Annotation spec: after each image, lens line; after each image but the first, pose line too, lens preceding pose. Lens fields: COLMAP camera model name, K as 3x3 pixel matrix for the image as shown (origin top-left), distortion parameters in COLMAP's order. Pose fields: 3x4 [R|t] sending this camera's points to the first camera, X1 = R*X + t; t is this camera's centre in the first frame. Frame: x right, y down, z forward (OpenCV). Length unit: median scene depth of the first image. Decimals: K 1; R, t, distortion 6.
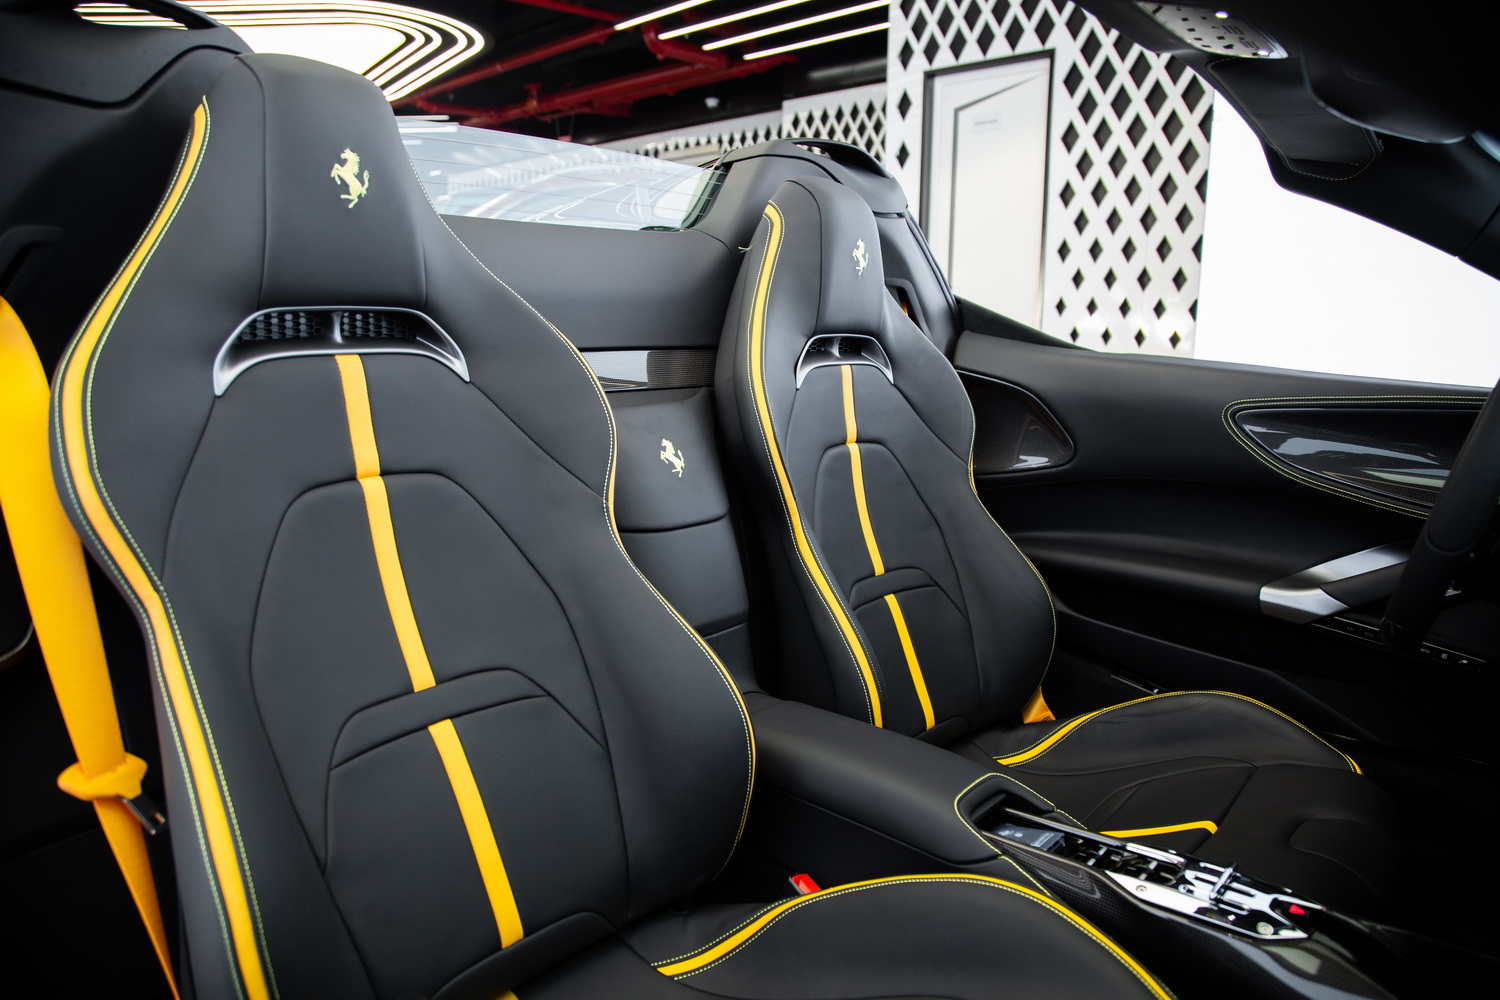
lens RADIAL K [[918.0, 0, 746.2], [0, 918.0, 484.5], [0, 0, 1]] dist [-0.112463, -0.041367]
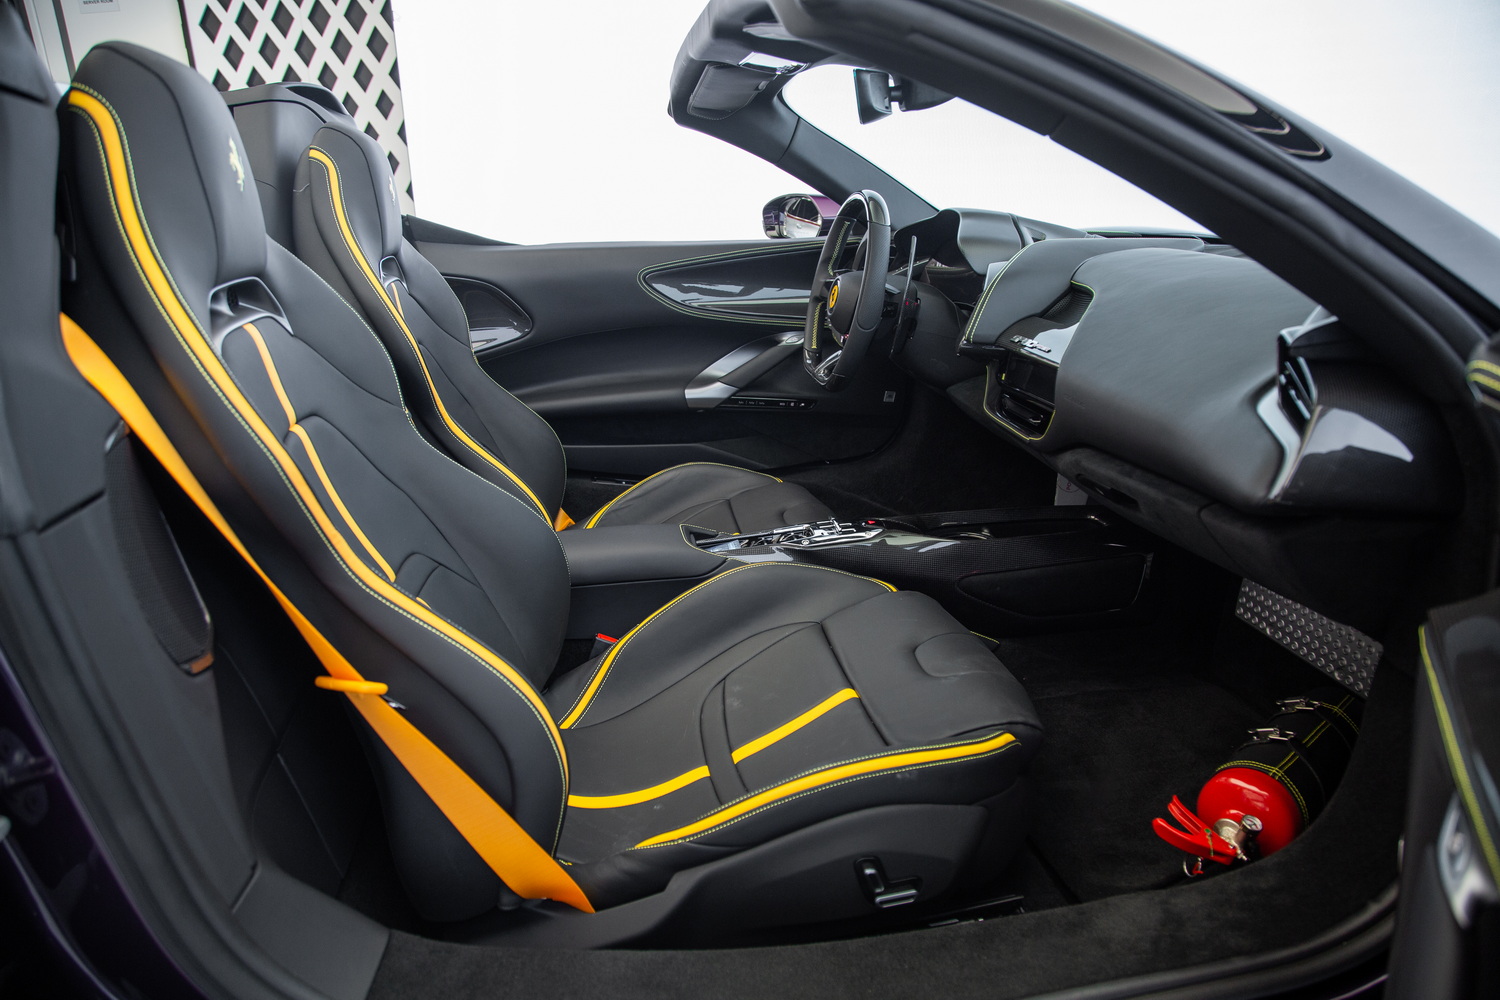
lens RADIAL K [[918.0, 0, 746.2], [0, 918.0, 484.5], [0, 0, 1]] dist [-0.112463, -0.041367]
pose [[0.640378, -0.289555, 0.711388, -0.450260], [0.193823, 0.957161, 0.215117, -0.039348], [-0.743202, 0.000127, 0.669068, -0.107730]]
